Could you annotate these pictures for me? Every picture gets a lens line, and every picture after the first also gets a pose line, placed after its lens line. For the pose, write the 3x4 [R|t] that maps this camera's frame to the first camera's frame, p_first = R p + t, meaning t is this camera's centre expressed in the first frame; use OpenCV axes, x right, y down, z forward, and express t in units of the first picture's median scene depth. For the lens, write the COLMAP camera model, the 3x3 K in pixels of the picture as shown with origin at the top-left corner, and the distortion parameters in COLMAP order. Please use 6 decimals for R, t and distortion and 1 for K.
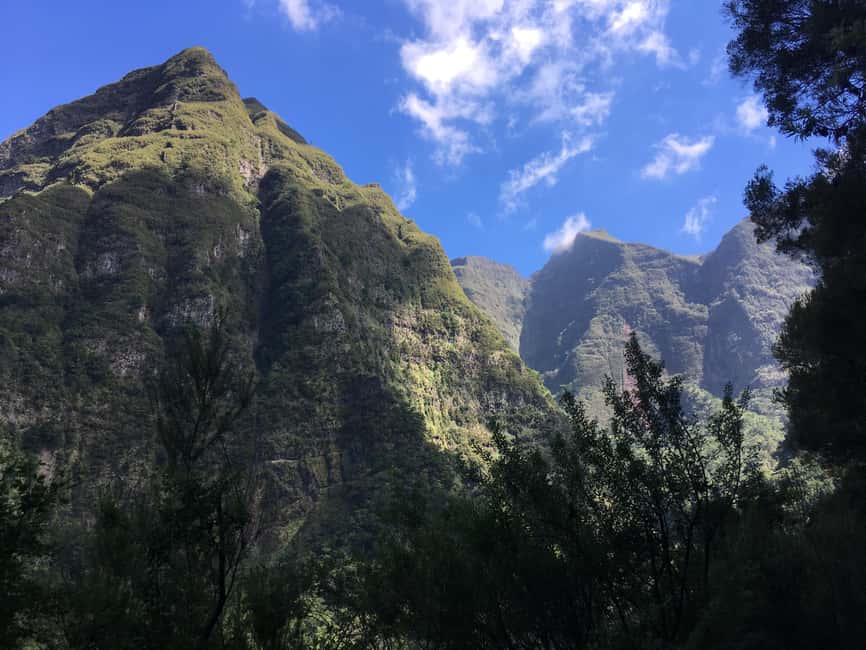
lens RADIAL K [[715.3, 0, 435.5], [0, 715.3, 325.1], [0, 0, 1]] dist [0.057601, -0.008812]
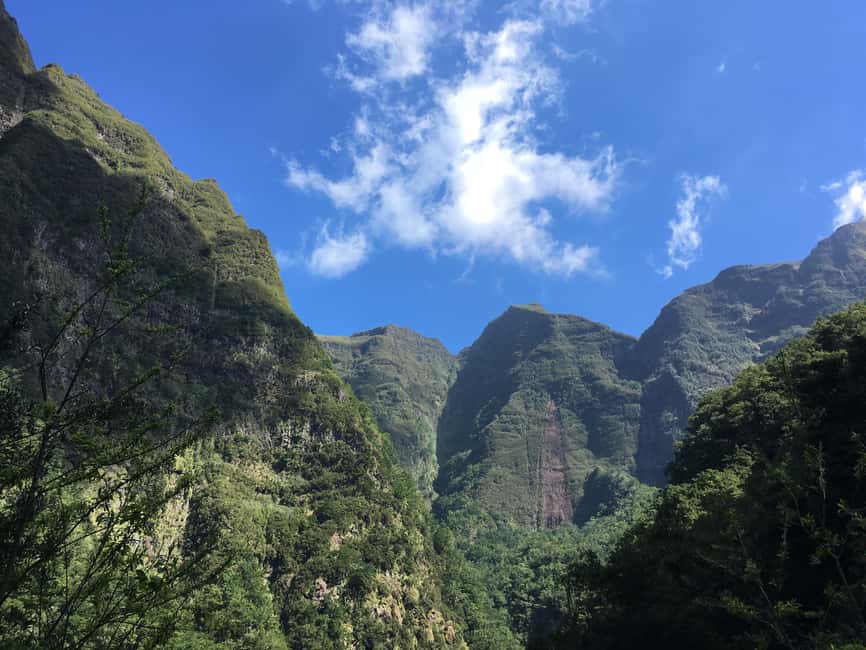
lens RADIAL K [[715.3, 0, 430.1], [0, 715.3, 325.7], [0, 0, 1]] dist [0.057601, -0.008812]
pose [[0.998478, 0.053001, 0.015236, 0.106776], [-0.049951, 0.986272, -0.157391, 0.055325], [-0.023369, 0.156390, 0.987419, 0.140464]]
